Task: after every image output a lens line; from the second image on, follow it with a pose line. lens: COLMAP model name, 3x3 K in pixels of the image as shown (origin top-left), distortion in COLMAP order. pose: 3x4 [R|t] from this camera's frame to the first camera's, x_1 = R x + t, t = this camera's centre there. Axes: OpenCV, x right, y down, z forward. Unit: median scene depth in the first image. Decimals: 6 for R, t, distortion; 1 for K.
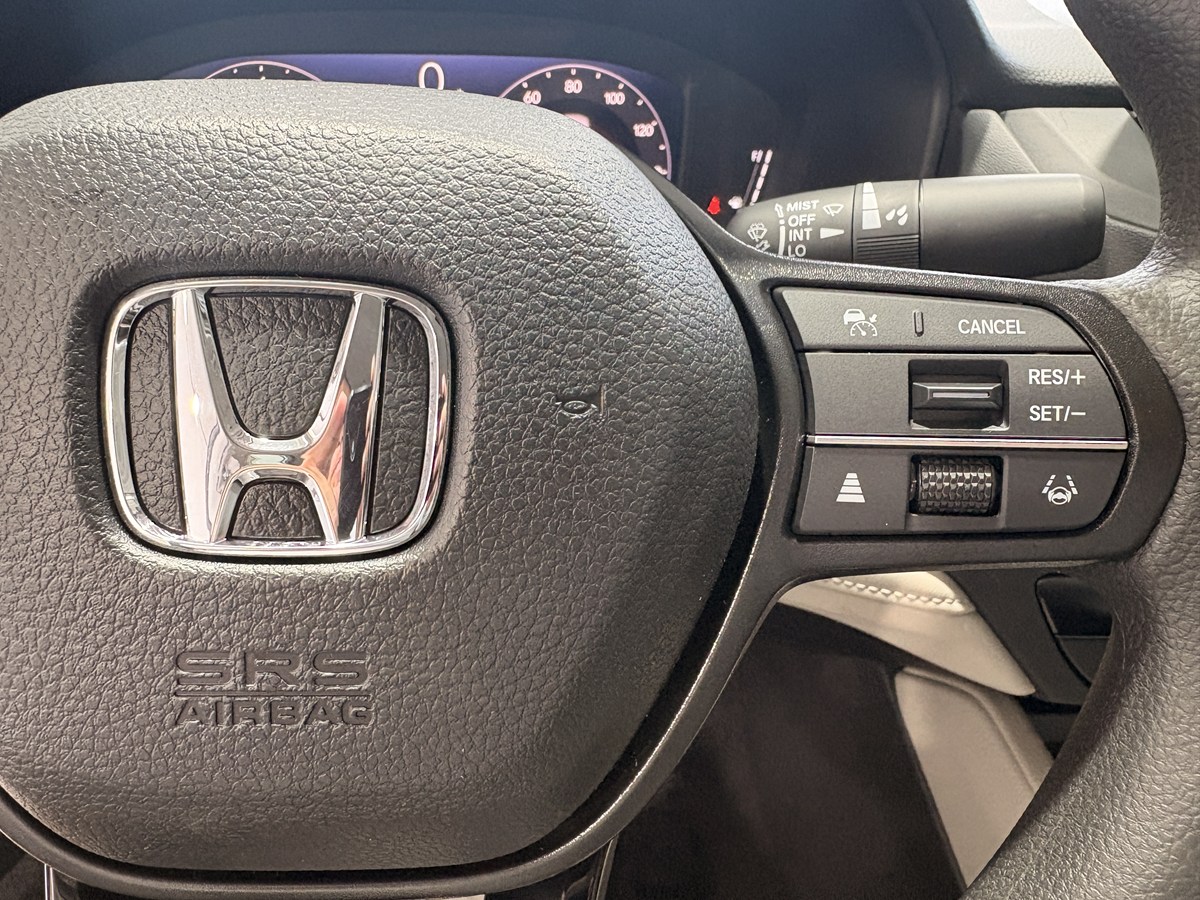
lens RADIAL K [[919.3, 0, 587.7], [0, 919.3, 460.7], [0, 0, 1]] dist [-0.006448, 0.013838]
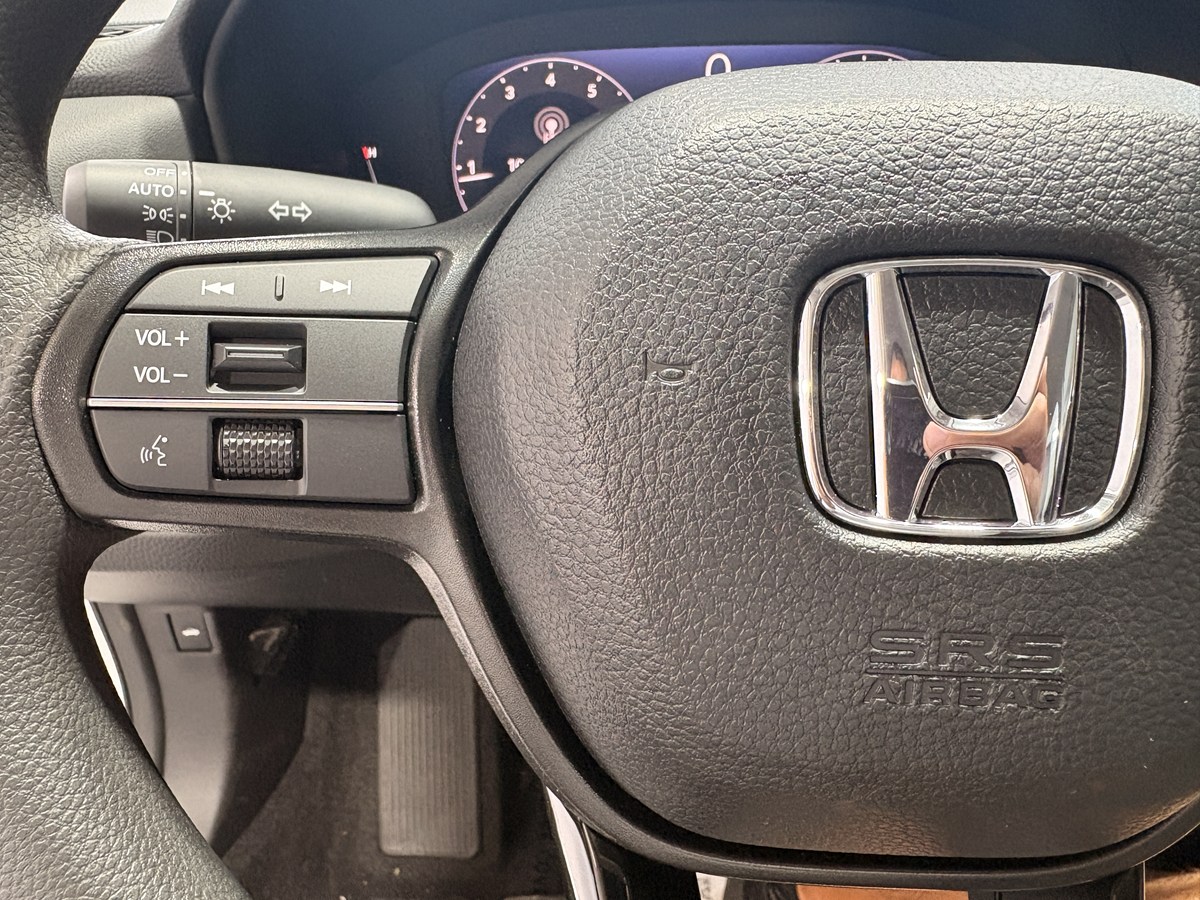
lens RADIAL K [[919.3, 0, 589.8], [0, 919.3, 451.7], [0, 0, 1]] dist [-0.006448, 0.013838]
pose [[0.994653, 0.010105, -0.102780, -0.648508], [-0.010300, 0.999946, -0.001364, 0.017745], [0.102761, 0.002415, 0.994703, -0.032239]]
